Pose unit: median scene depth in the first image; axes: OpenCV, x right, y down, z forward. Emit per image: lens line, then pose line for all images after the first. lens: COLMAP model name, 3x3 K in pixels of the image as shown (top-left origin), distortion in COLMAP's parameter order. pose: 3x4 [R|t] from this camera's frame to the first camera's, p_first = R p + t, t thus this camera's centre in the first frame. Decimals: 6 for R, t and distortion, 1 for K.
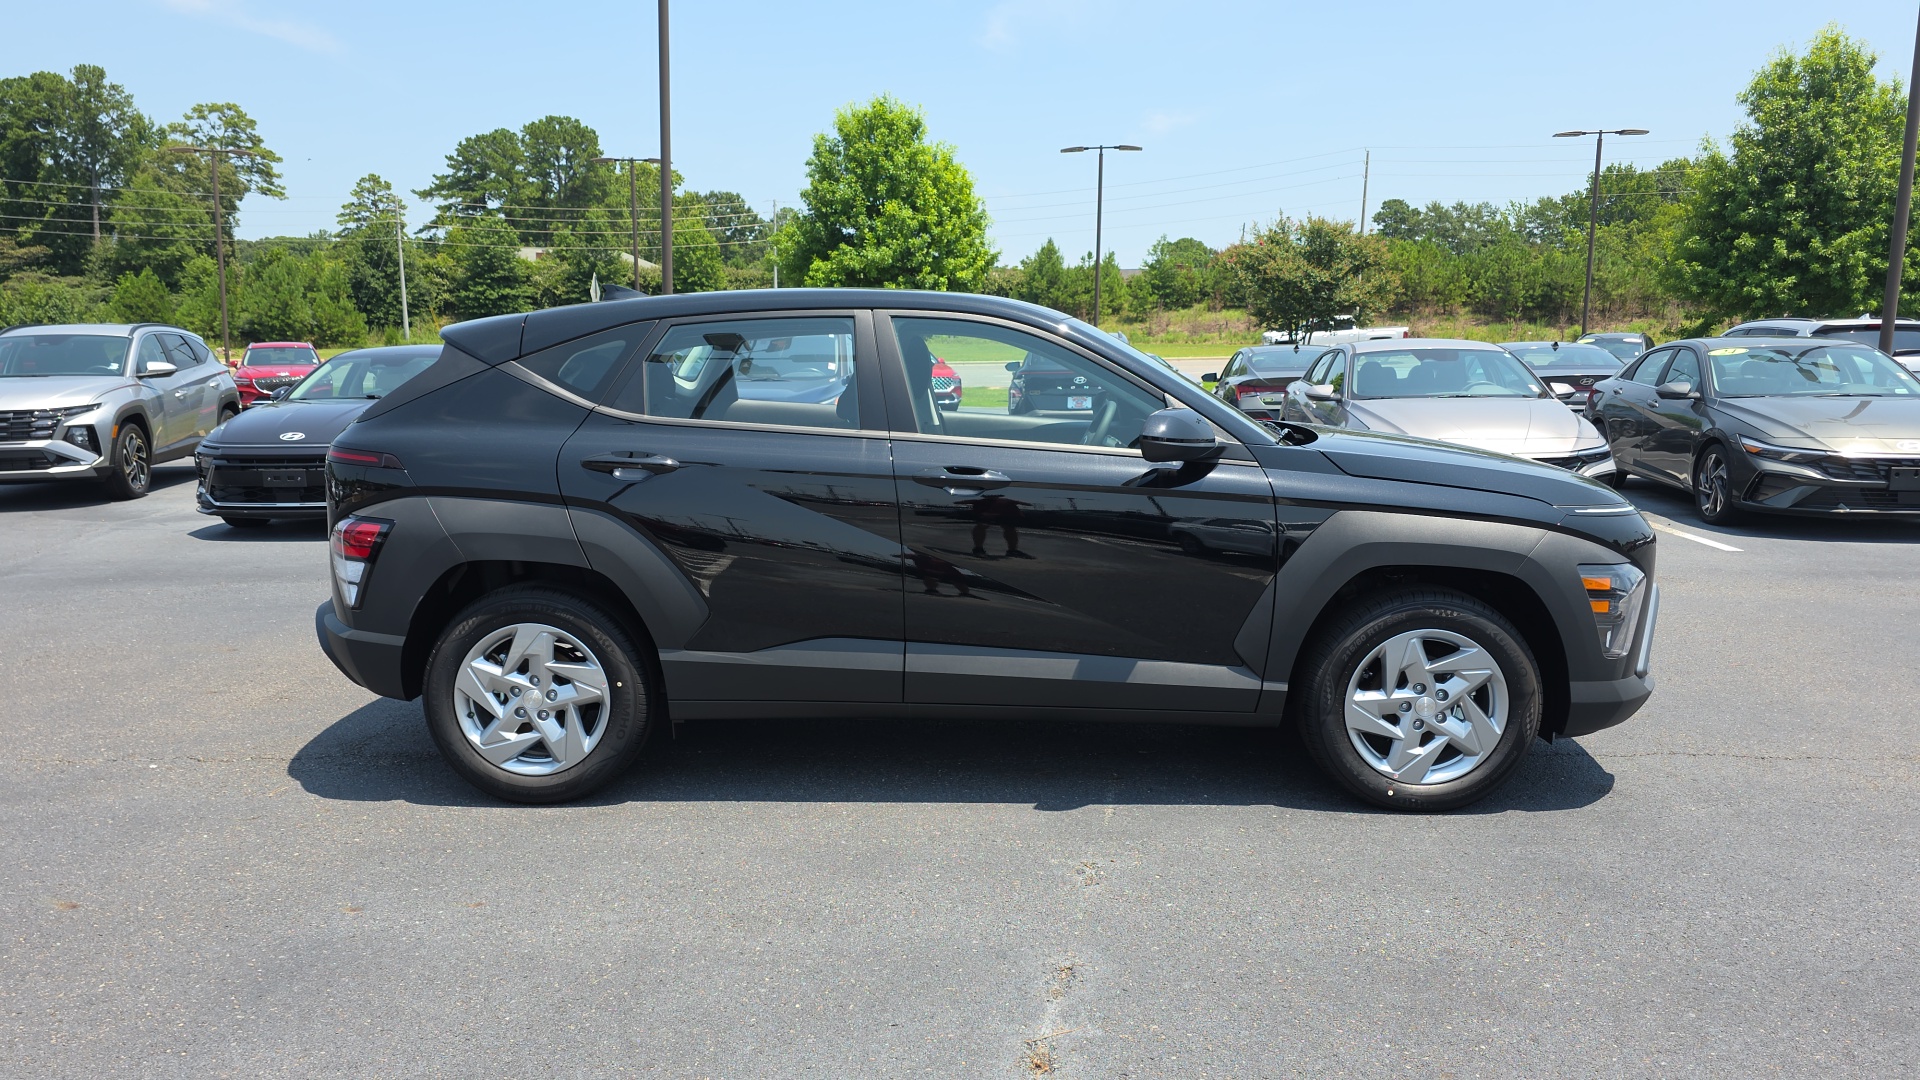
lens RADIAL K [[1349.1, 0, 959.9], [0, 1349.1, 533.2], [0, 0, 1]] dist [-0.001989, -0.006129]
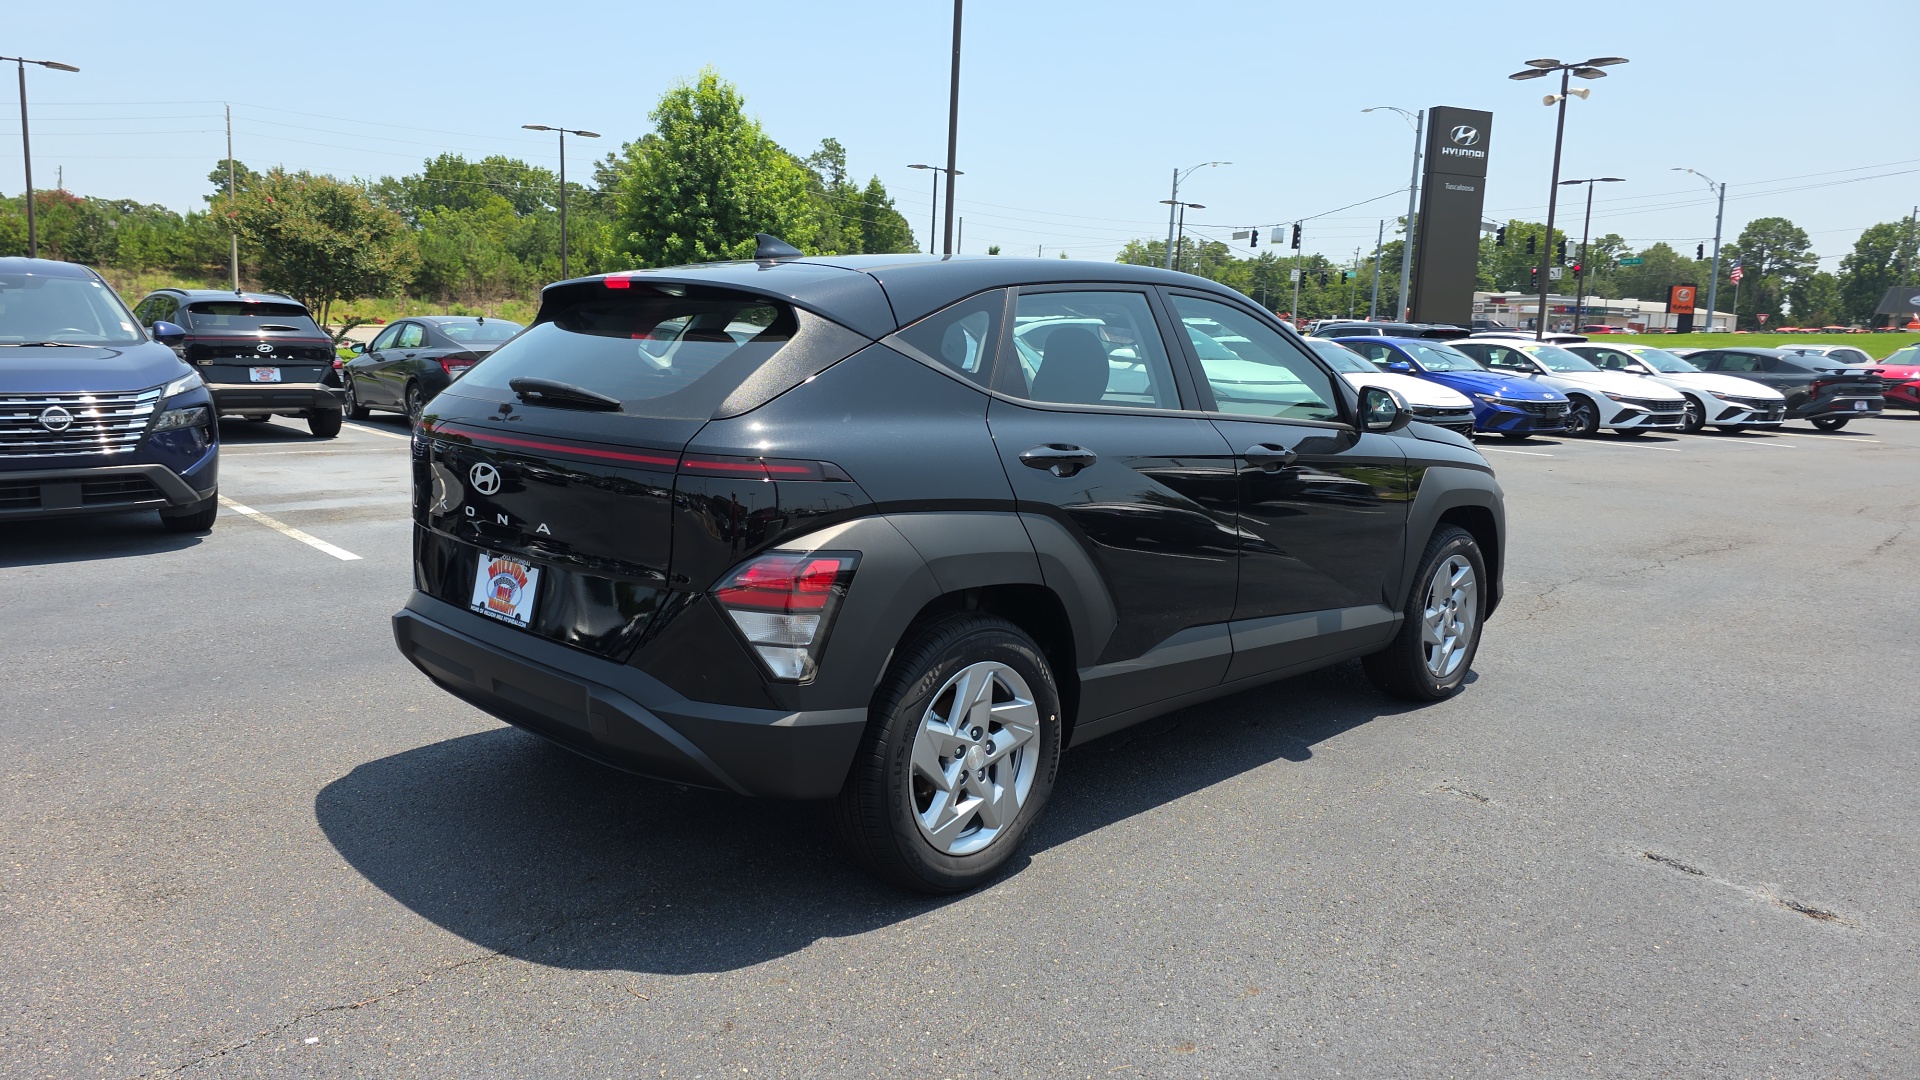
lens RADIAL K [[1299.7, 0, 849.3], [0, 1299.7, 534.7], [0, 0, 1]] dist [0.053249, -0.058749]
pose [[0.687300, -0.084515, 0.721441, -0.166968], [0.065349, 0.996375, 0.054466, -0.010093], [-0.723428, 0.009711, 0.690331, 0.094876]]
